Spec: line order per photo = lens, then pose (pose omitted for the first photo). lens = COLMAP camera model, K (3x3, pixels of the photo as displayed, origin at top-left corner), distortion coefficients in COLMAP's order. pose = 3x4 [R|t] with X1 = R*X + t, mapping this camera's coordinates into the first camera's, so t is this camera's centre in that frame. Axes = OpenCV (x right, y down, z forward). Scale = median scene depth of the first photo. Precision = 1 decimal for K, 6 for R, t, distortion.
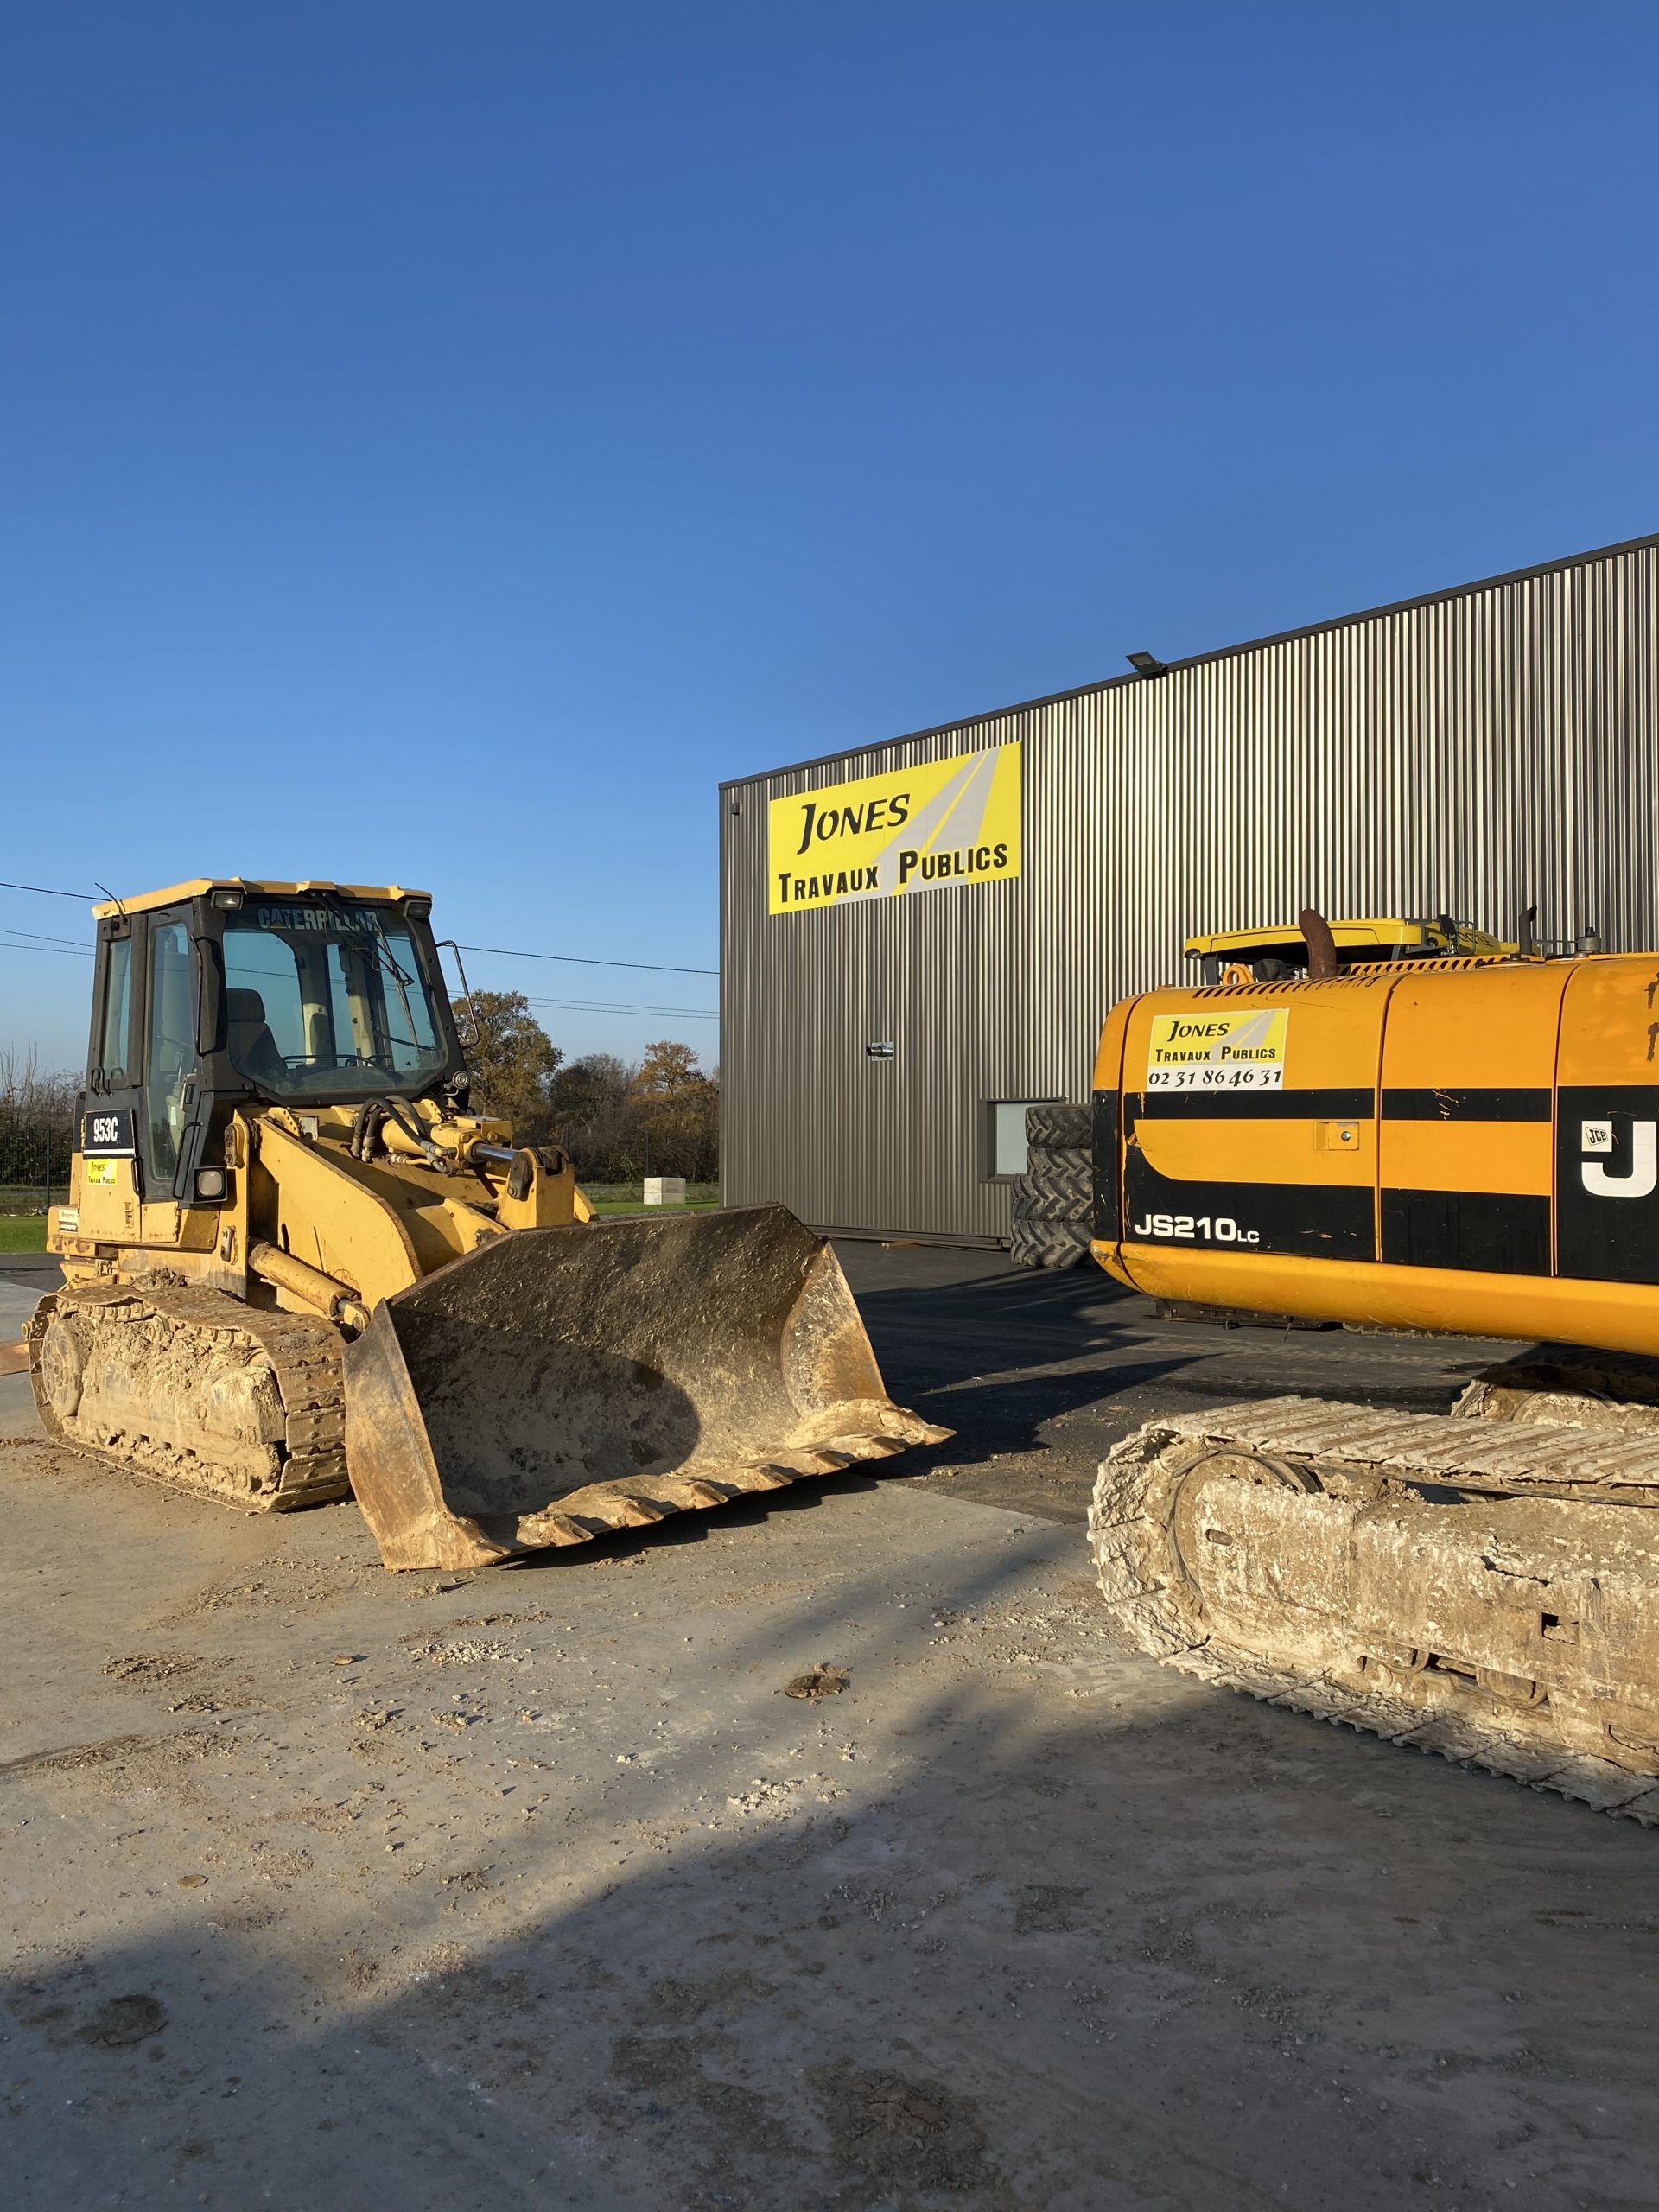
lens RADIAL K [[1661.3, 0, 844.1], [0, 1661.3, 1120.5], [0, 0, 1]] dist [0.037796, -0.036179]
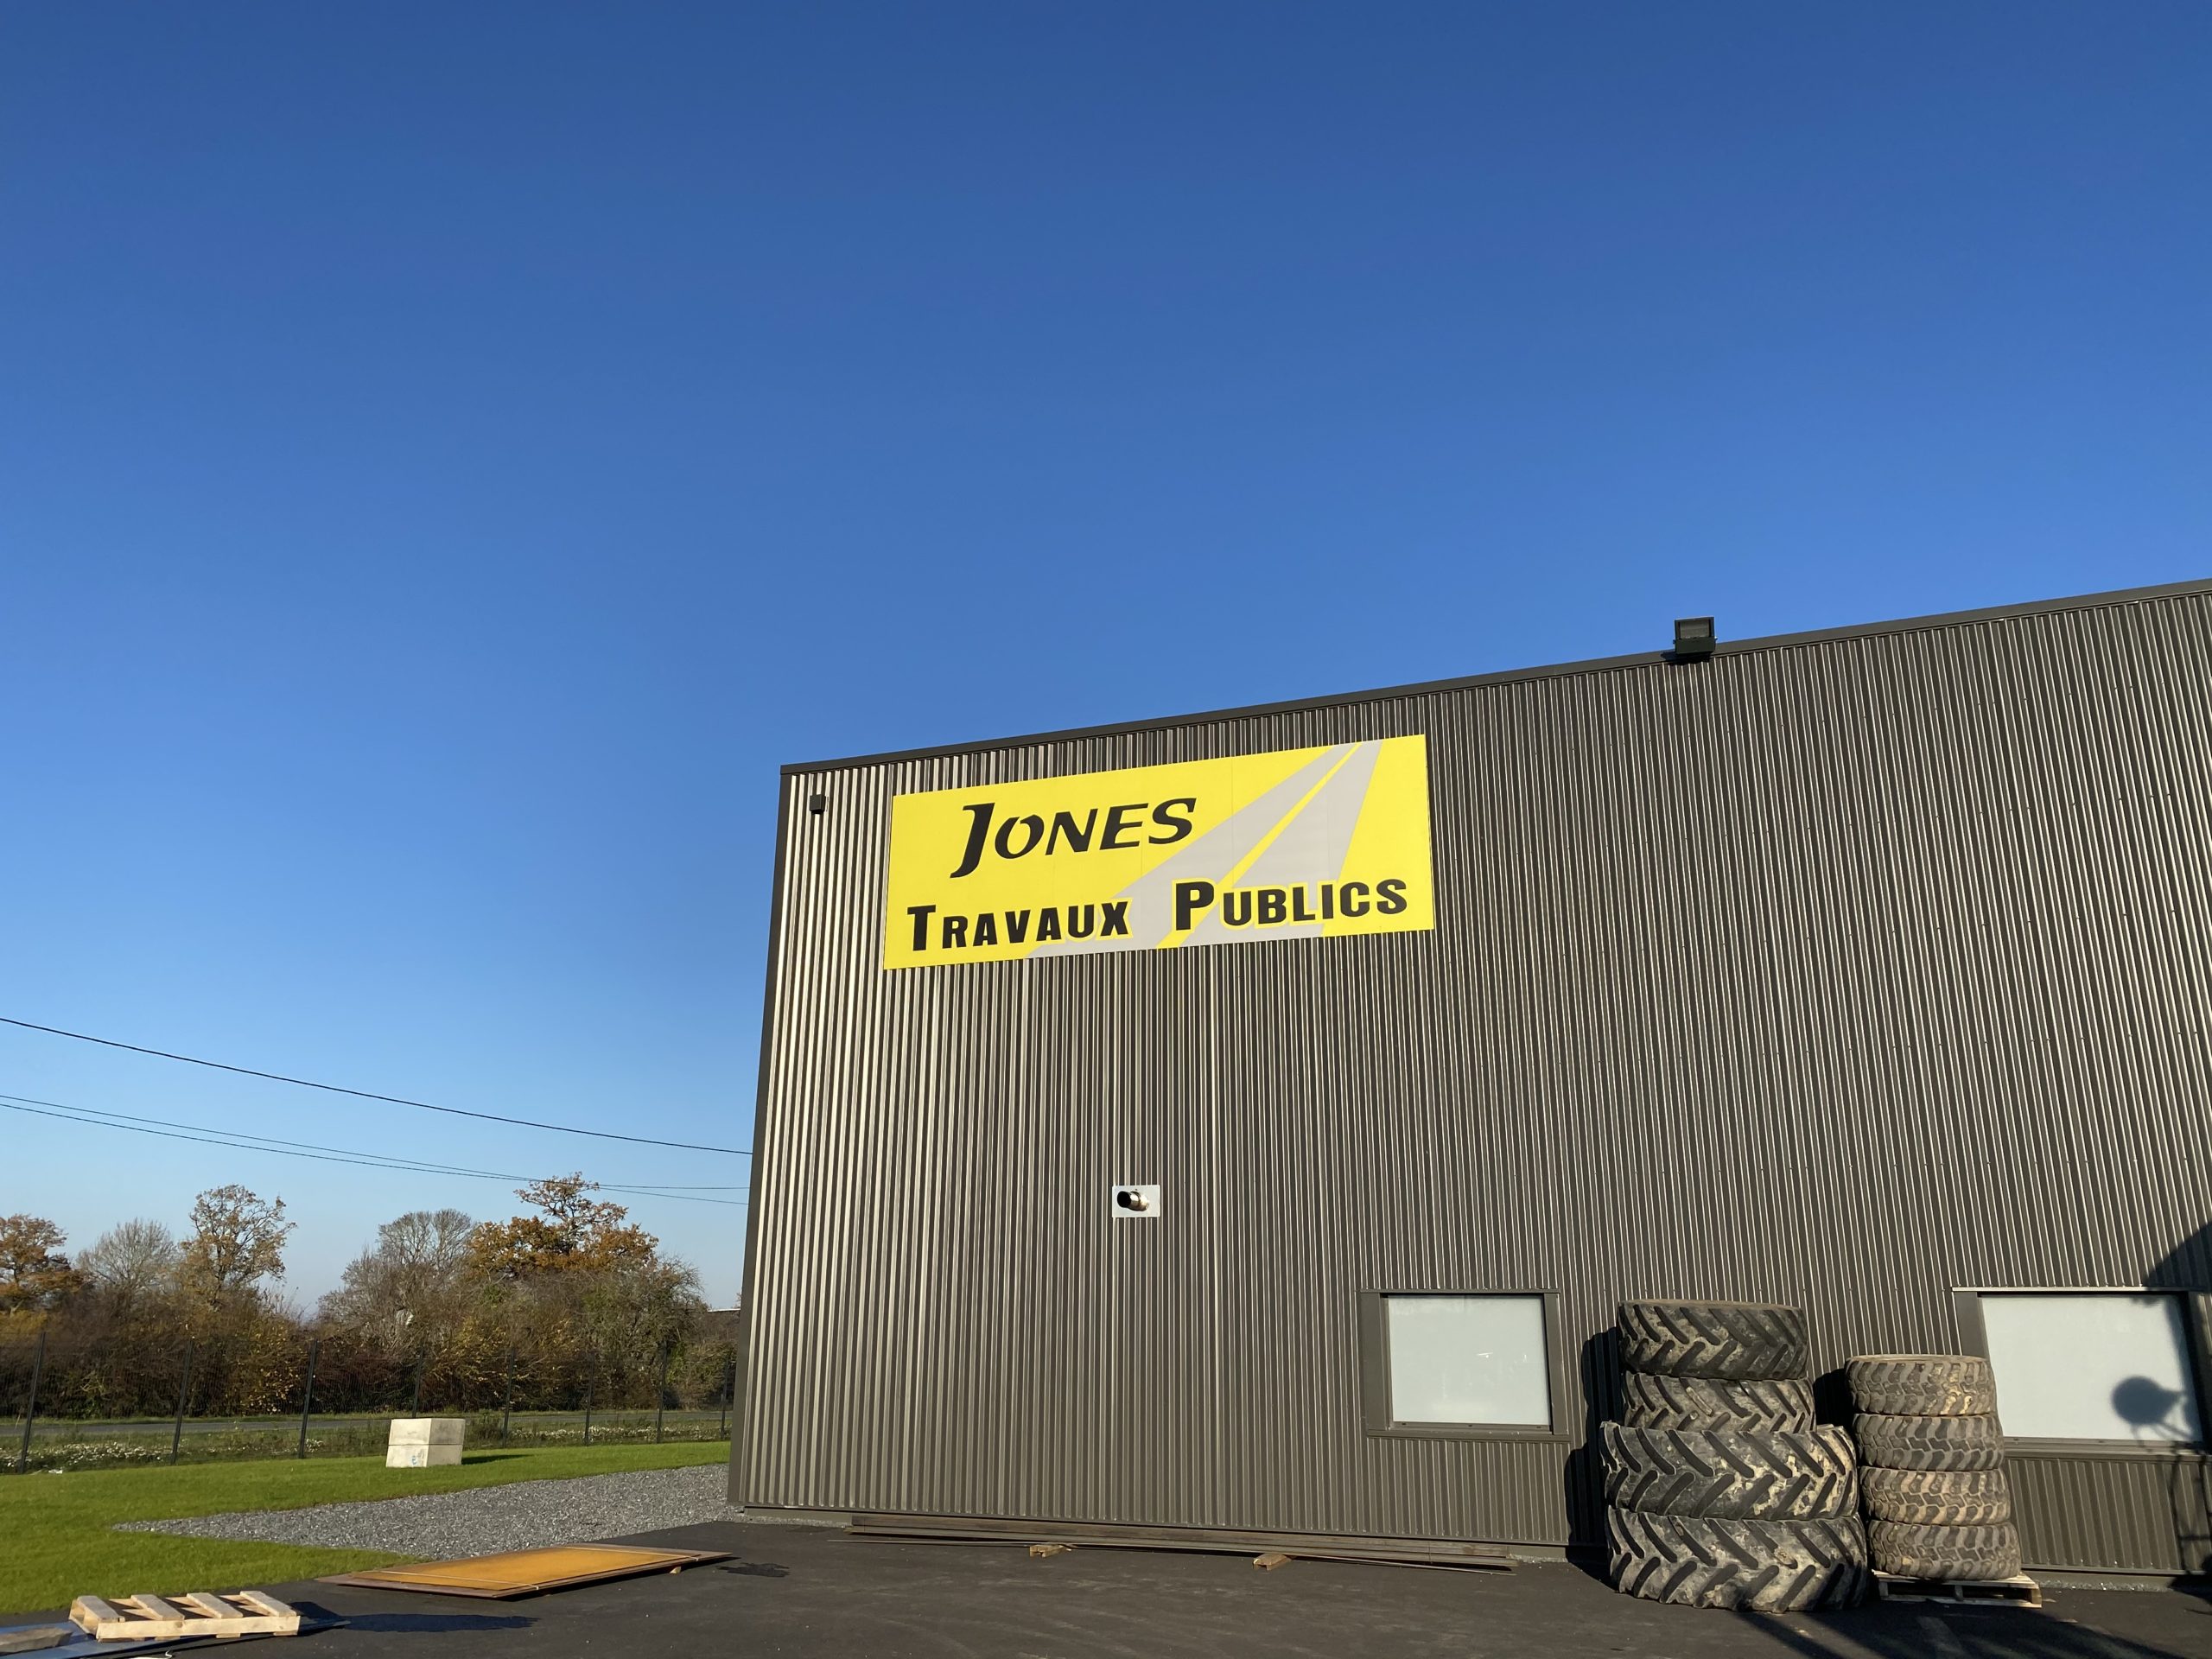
lens RADIAL K [[1661.3, 0, 1104.7], [0, 1661.3, 806.8], [0, 0, 1]] dist [0.037796, -0.036179]
pose [[0.884536, 0.152340, 0.440895, -0.278356], [-0.013305, 0.953024, -0.302601, 0.005429], [-0.466283, 0.261795, 0.845011, 0.461403]]
